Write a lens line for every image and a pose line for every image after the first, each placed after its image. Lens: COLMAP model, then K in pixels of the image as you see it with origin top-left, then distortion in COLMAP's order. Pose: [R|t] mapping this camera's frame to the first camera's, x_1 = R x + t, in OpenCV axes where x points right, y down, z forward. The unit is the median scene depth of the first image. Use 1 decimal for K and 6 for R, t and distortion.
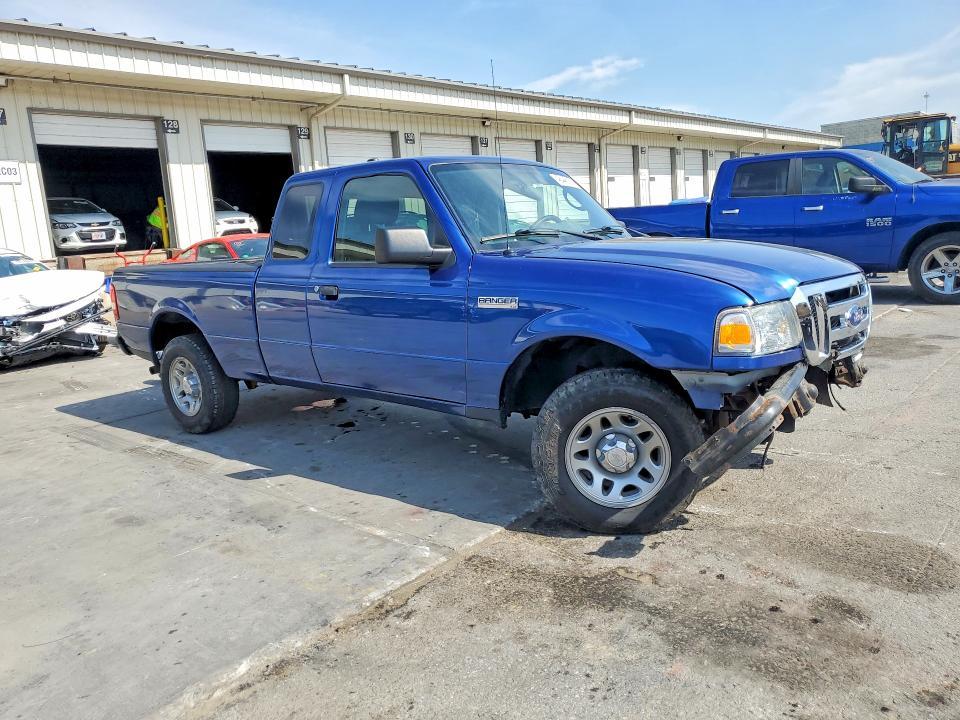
lens RADIAL K [[779.5, 0, 481.8], [0, 779.5, 363.4], [0, 0, 1]] dist [0.011851, 0.010369]
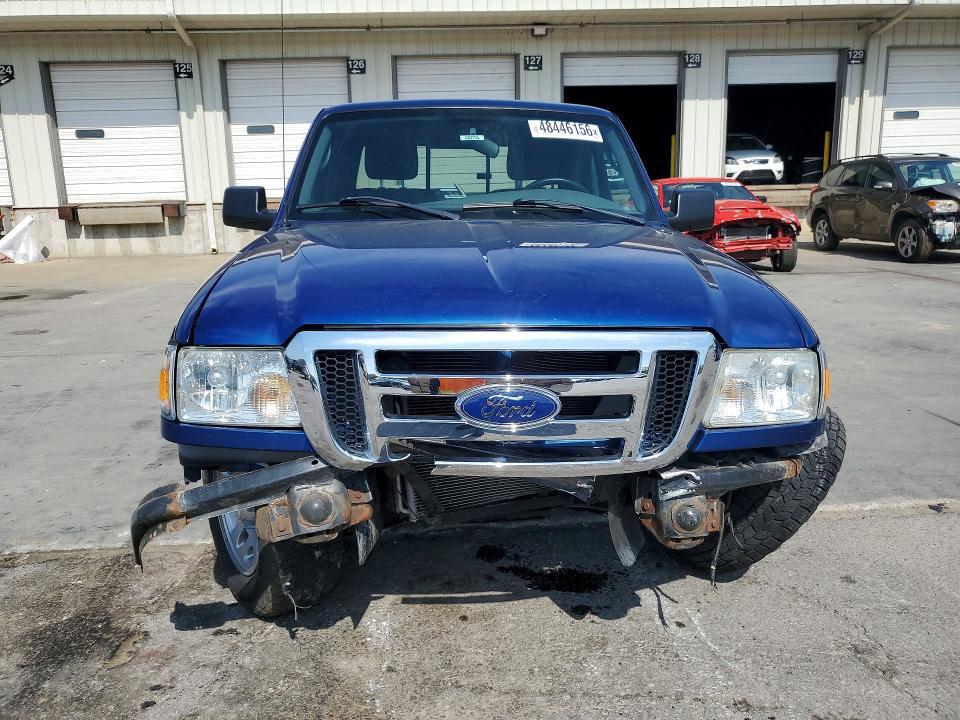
lens RADIAL K [[779.5, 0, 480.8], [0, 779.5, 355.4], [0, 0, 1]] dist [0.011851, 0.010369]
pose [[0.671538, 0.203914, -0.712359, 0.190863], [-0.156778, 0.978723, 0.132367, -0.033307], [0.724194, 0.022792, 0.689220, 0.153606]]
